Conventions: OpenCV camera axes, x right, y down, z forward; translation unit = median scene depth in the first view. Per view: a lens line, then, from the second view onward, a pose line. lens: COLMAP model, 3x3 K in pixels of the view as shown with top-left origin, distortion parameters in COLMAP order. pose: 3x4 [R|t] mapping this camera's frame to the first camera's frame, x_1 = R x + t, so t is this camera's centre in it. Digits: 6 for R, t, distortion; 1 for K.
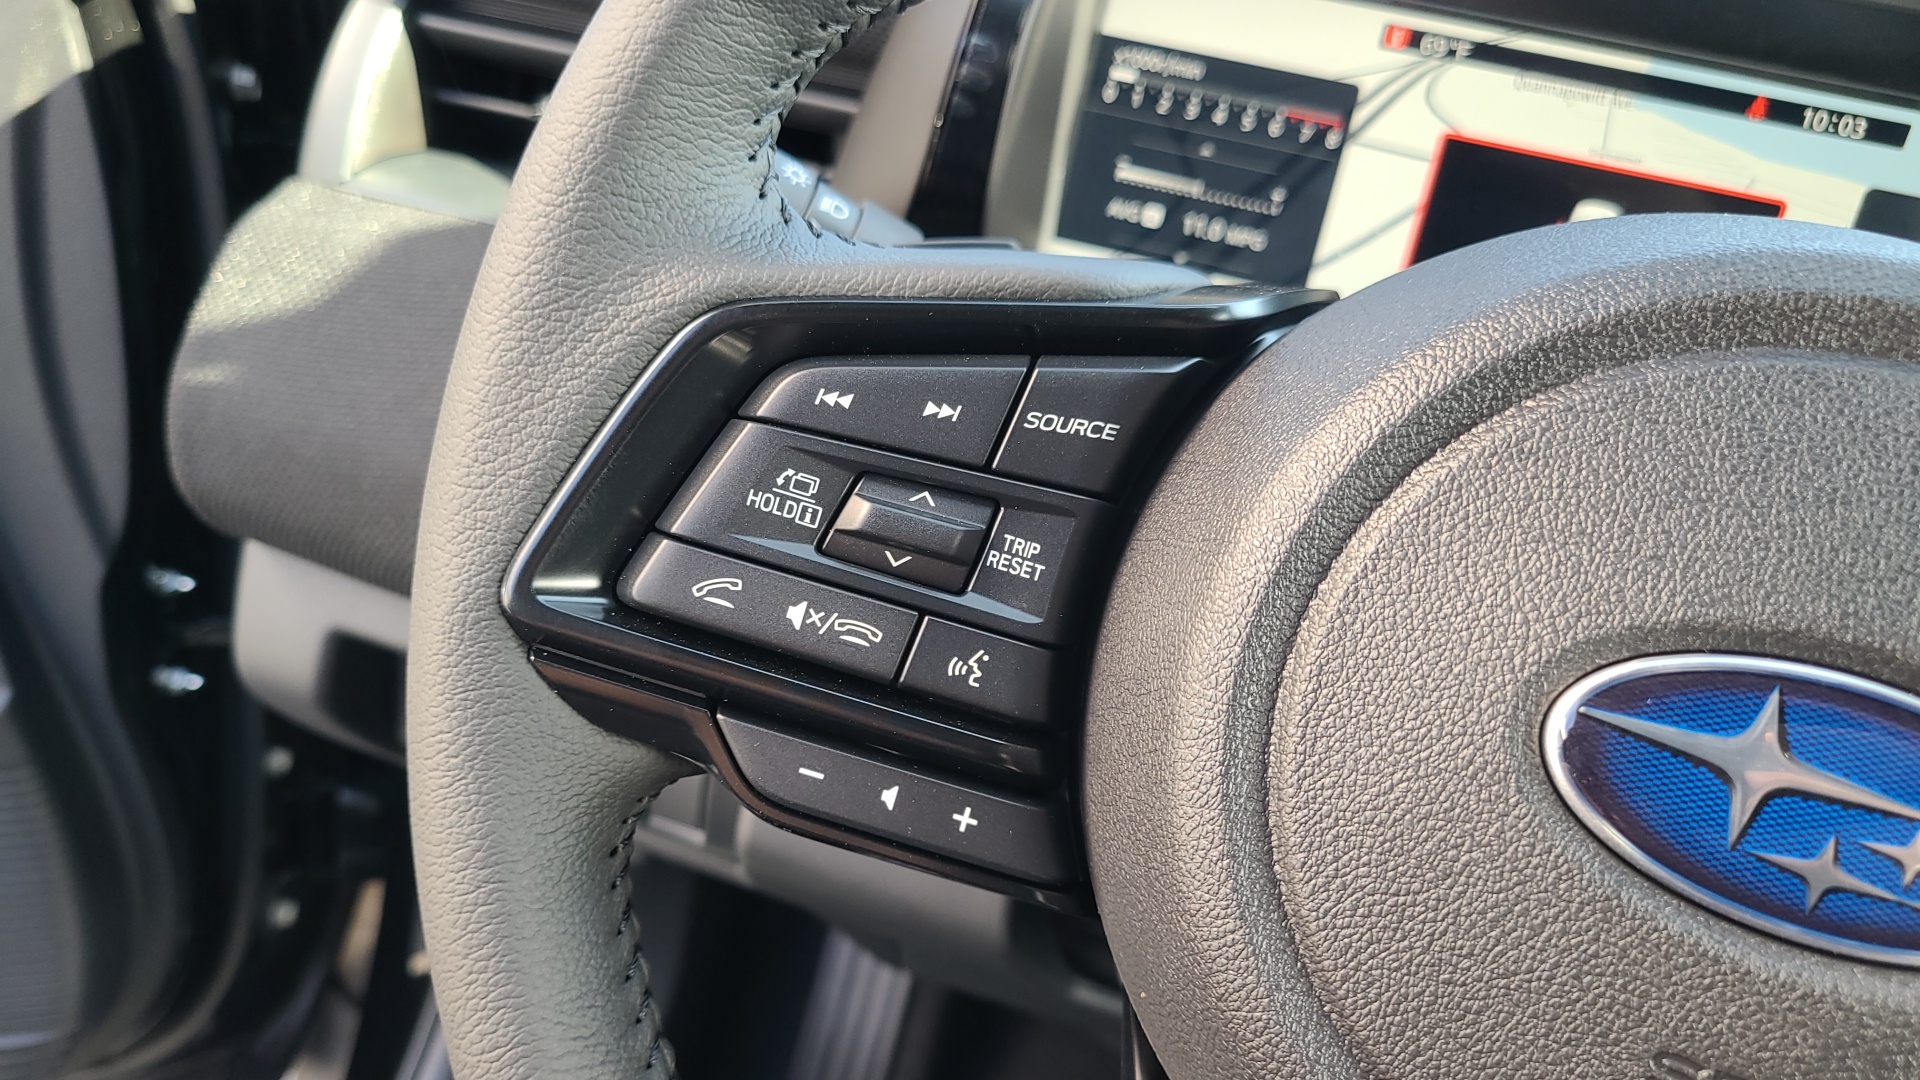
lens RADIAL K [[1507.2, 0, 958.9], [0, 1507.2, 540.3], [0, 0, 1]] dist [0.000000, -0.003539]
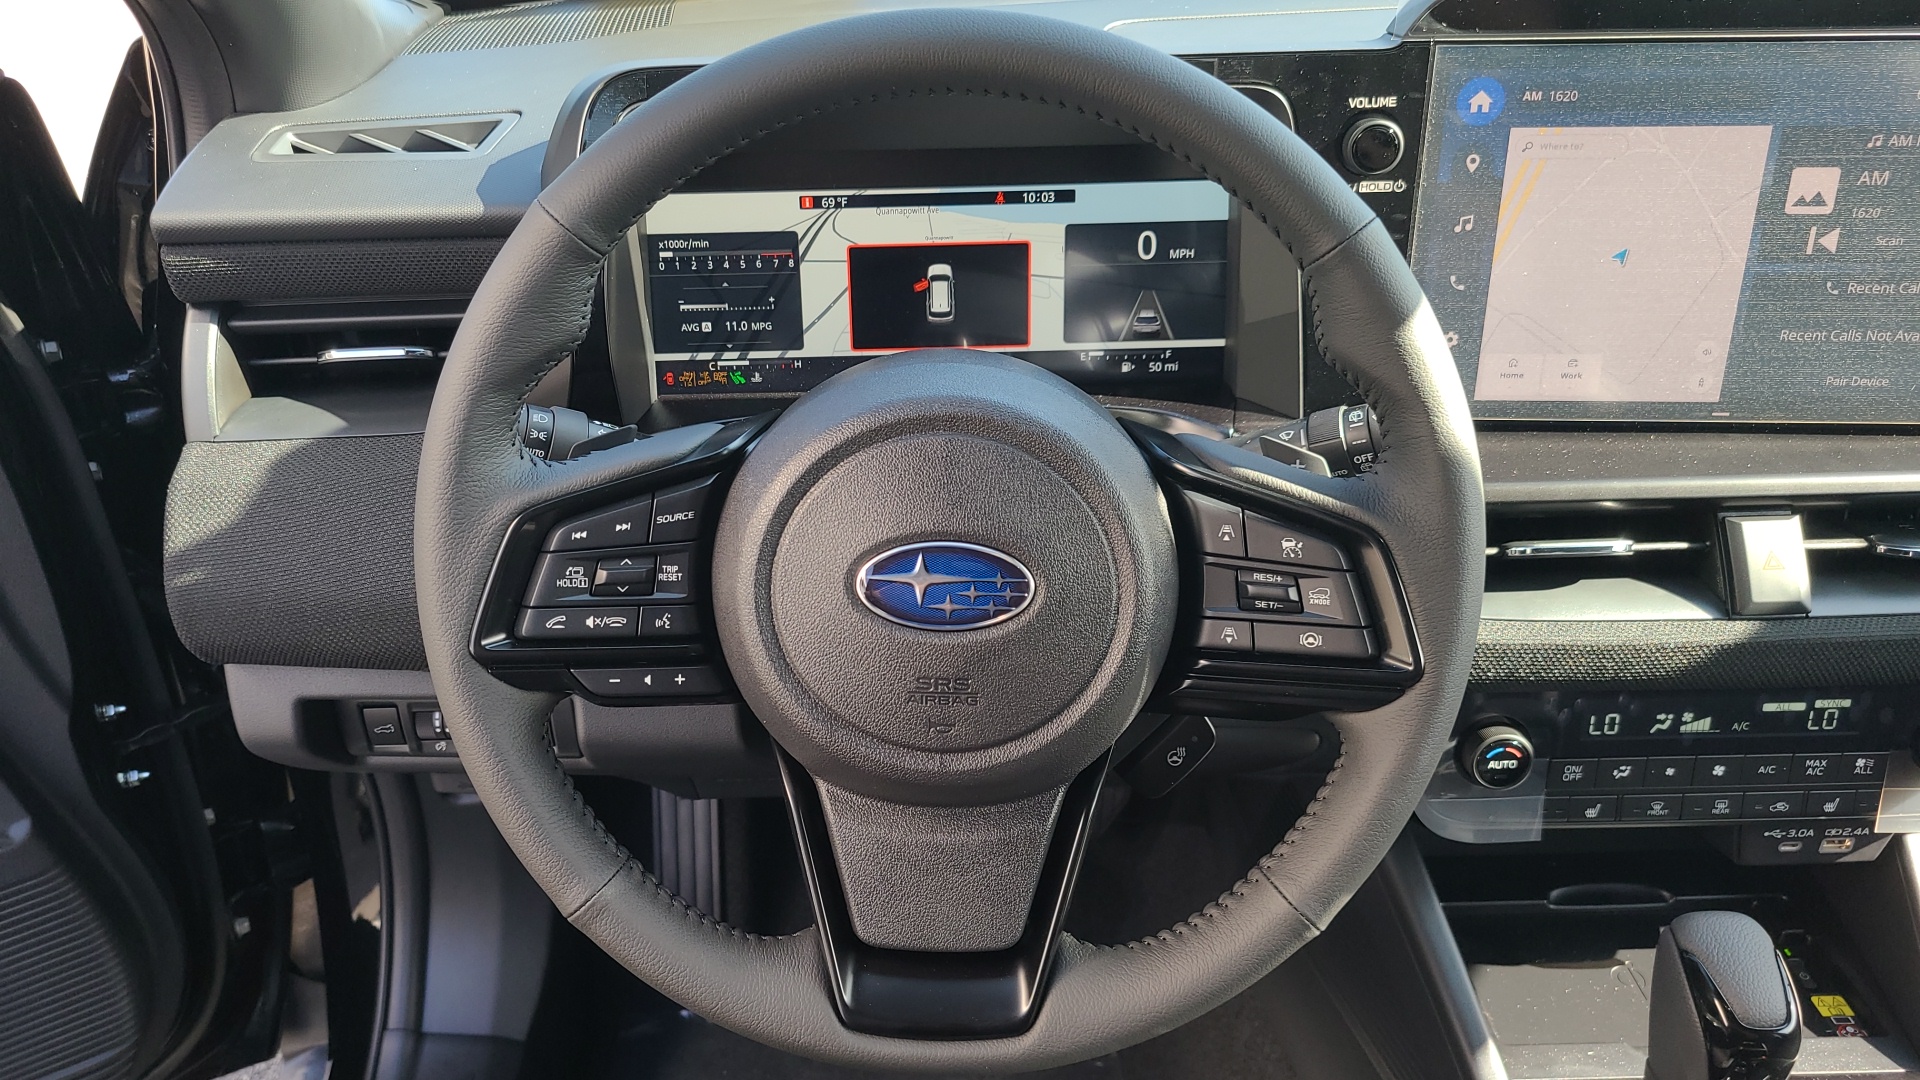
lens RADIAL K [[1472.0, 0, 951.9], [0, 1472.0, 503.1], [0, 0, 1]] dist [0.003328, -0.006692]
pose [[0.942304, -0.288154, 0.170385, 0.096872], [0.277098, 0.956987, 0.085977, -0.180487], [-0.187830, -0.033803, 0.981620, -1.478088]]
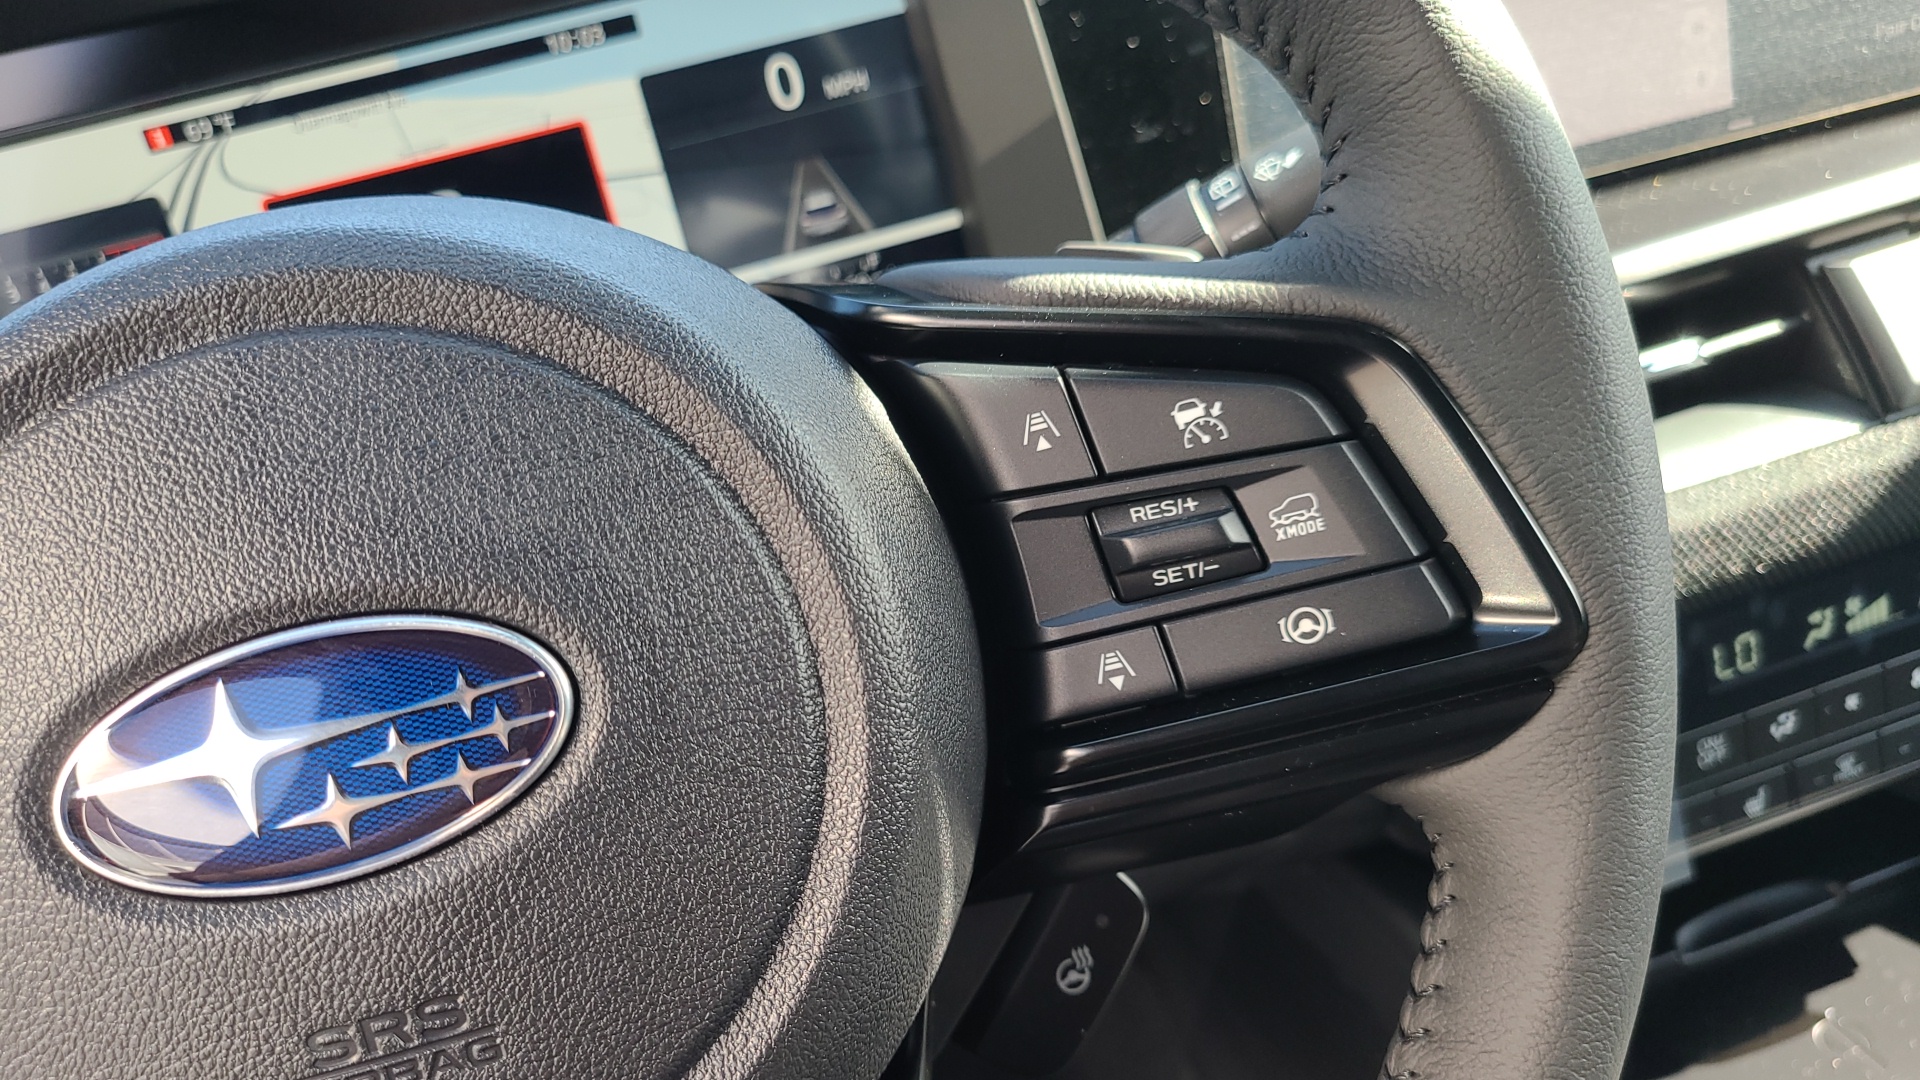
lens RADIAL K [[1532.6, 0, 964.8], [0, 1532.6, 456.6], [0, 0, 1]] dist [-0.001177, -0.003779]
pose [[0.799661, -0.497528, 0.336168, 0.521553], [0.515015, 0.856151, 0.042008, 0.143574], [-0.308711, 0.139539, 0.940865, -0.151615]]
